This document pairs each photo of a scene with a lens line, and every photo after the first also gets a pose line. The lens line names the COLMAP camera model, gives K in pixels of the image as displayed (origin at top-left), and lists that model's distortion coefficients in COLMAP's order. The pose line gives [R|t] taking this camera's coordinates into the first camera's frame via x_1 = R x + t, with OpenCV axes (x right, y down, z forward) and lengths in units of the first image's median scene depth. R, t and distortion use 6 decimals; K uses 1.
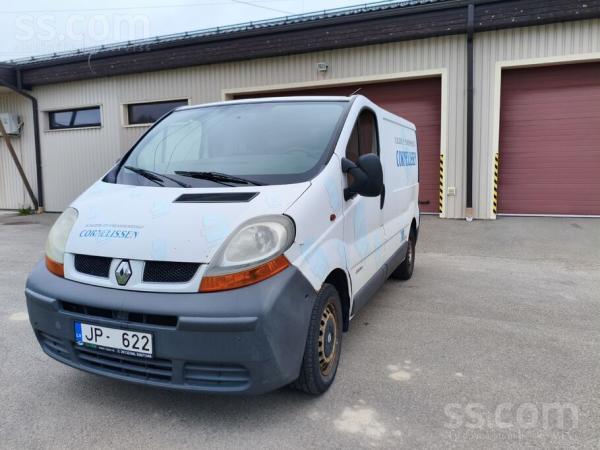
lens RADIAL K [[458.4, 0, 304.6], [0, 458.4, 224.2], [0, 0, 1]] dist [0.053163, -0.093448]
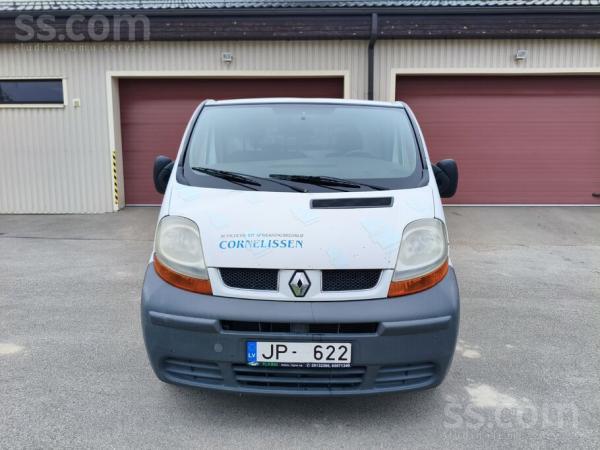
lens RADIAL K [[458.4, 0, 304.6], [0, 458.4, 224.2], [0, 0, 1]] dist [0.053163, -0.093448]
pose [[0.933578, -0.036275, 0.356533, -0.692343], [0.028089, 0.999210, 0.028112, -0.044527], [-0.357271, -0.016230, 0.933860, 0.099268]]
